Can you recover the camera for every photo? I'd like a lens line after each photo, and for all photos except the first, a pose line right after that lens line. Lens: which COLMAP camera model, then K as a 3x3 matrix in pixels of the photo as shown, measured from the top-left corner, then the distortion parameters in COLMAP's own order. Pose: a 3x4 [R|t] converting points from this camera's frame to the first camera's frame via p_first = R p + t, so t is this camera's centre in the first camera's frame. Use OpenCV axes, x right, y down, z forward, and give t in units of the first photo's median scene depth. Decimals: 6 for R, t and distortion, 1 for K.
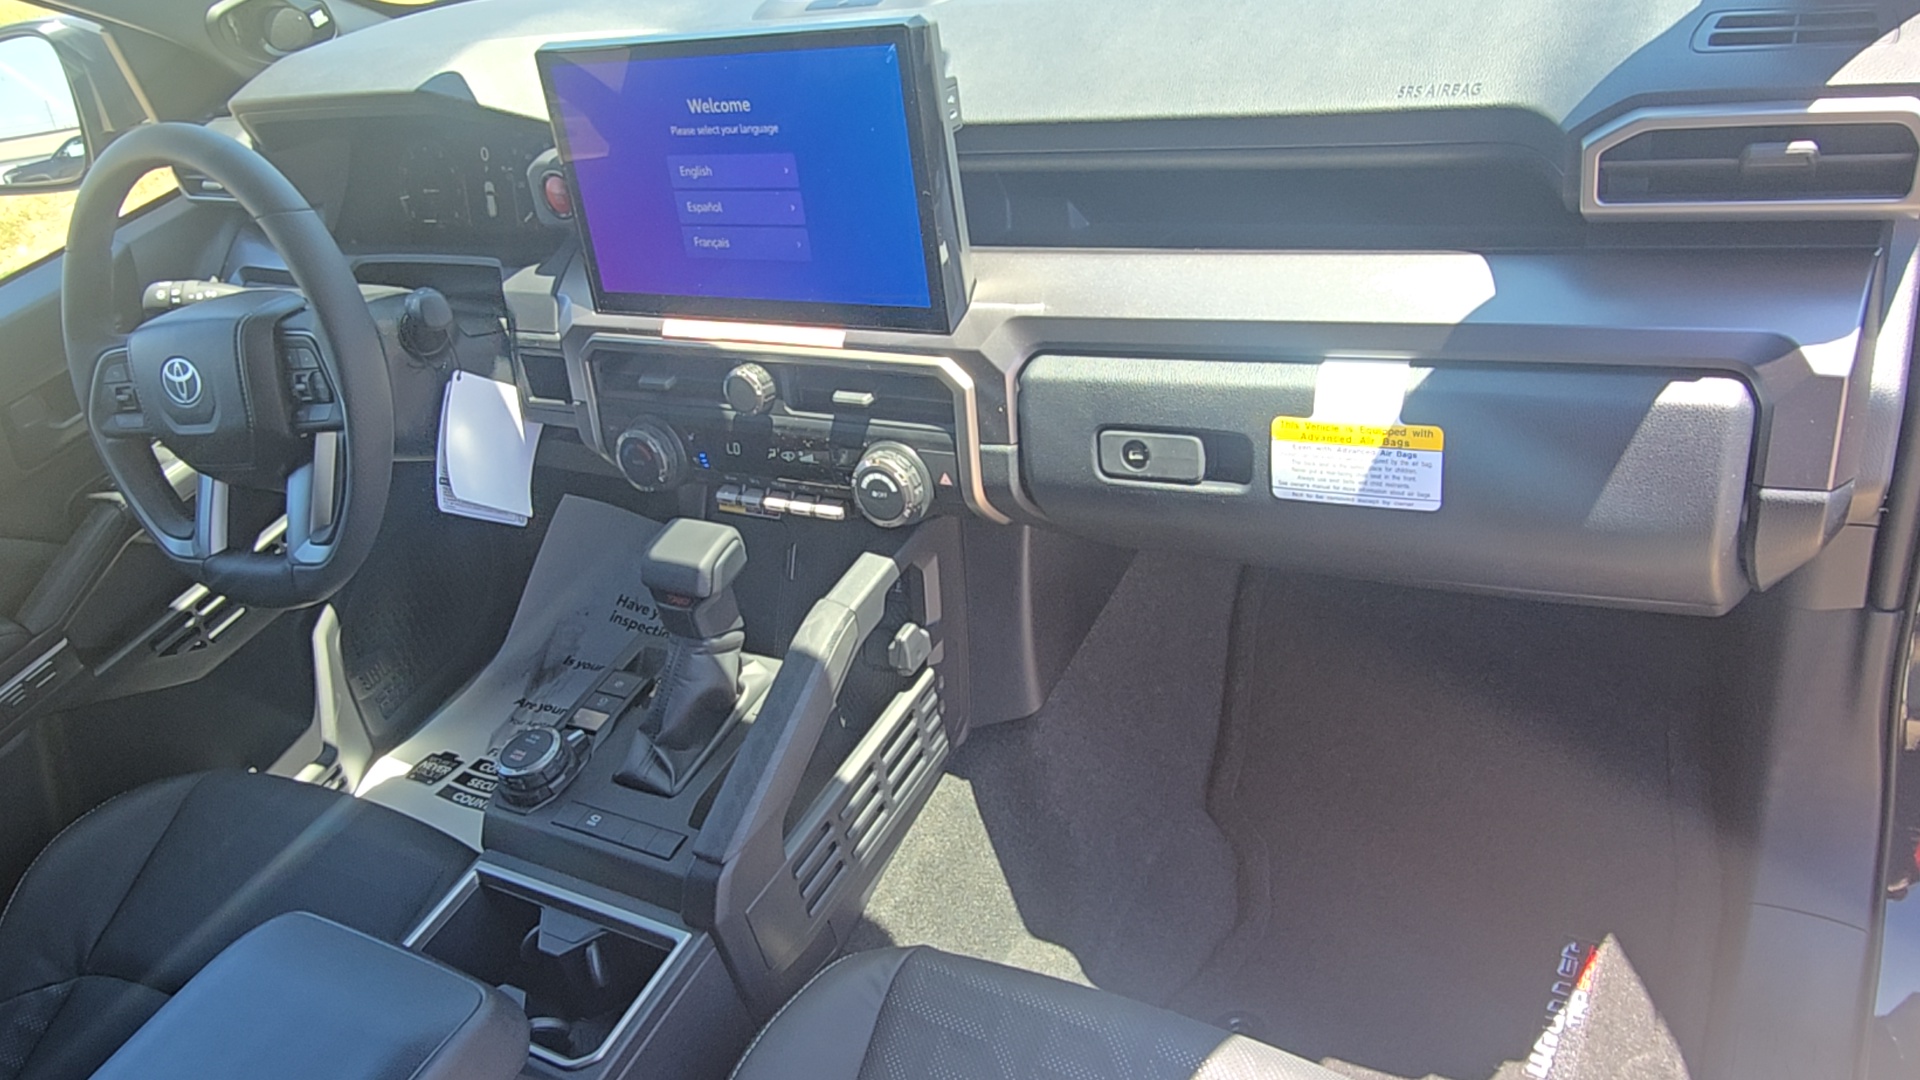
lens RADIAL K [[1446.3, 0, 910.7], [0, 1446.3, 546.5], [0, 0, 1]] dist [0.006241, -0.008374]
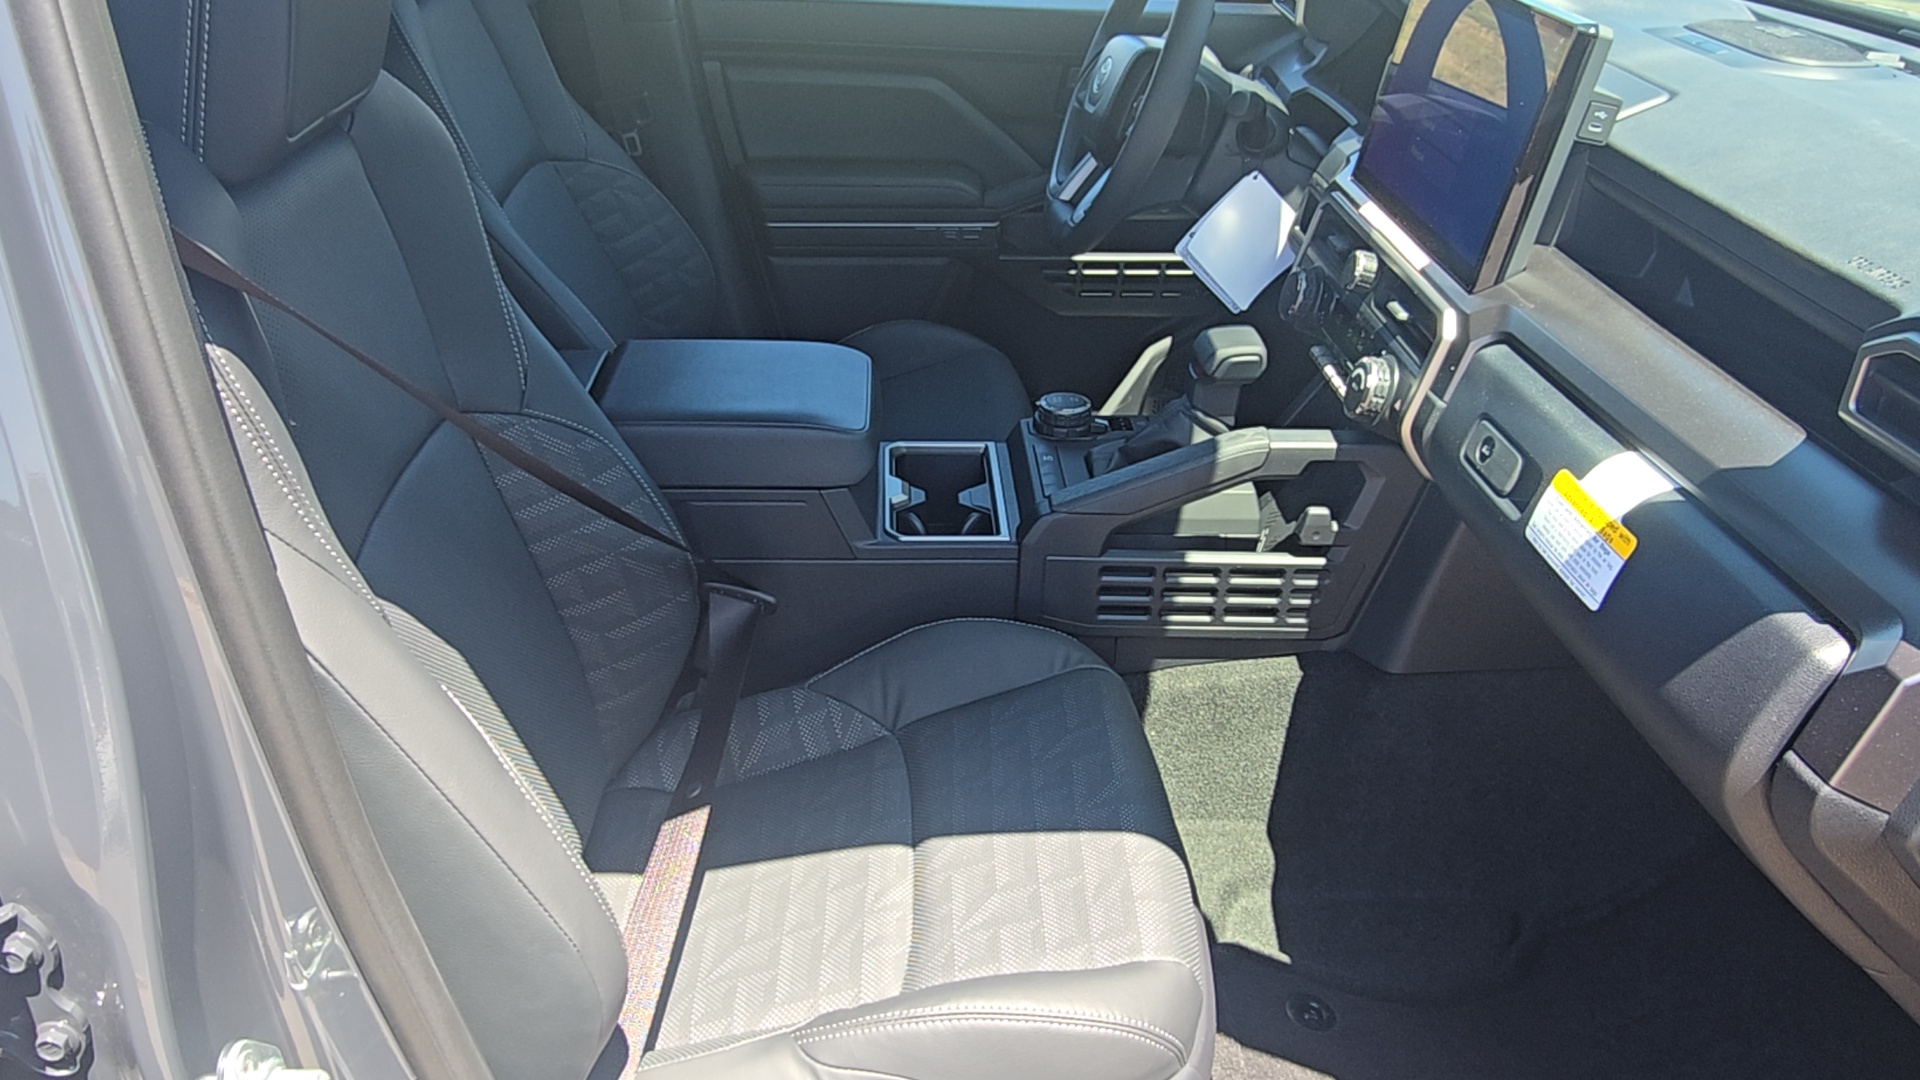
lens RADIAL K [[1446.3, 0, 910.7], [0, 1446.3, 546.5], [0, 0, 1]] dist [0.006241, -0.008374]
pose [[0.497842, 0.619150, -0.607294, 0.603234], [-0.608616, 0.748274, 0.263957, -0.029576], [0.617851, 0.238201, 0.749347, -0.078572]]
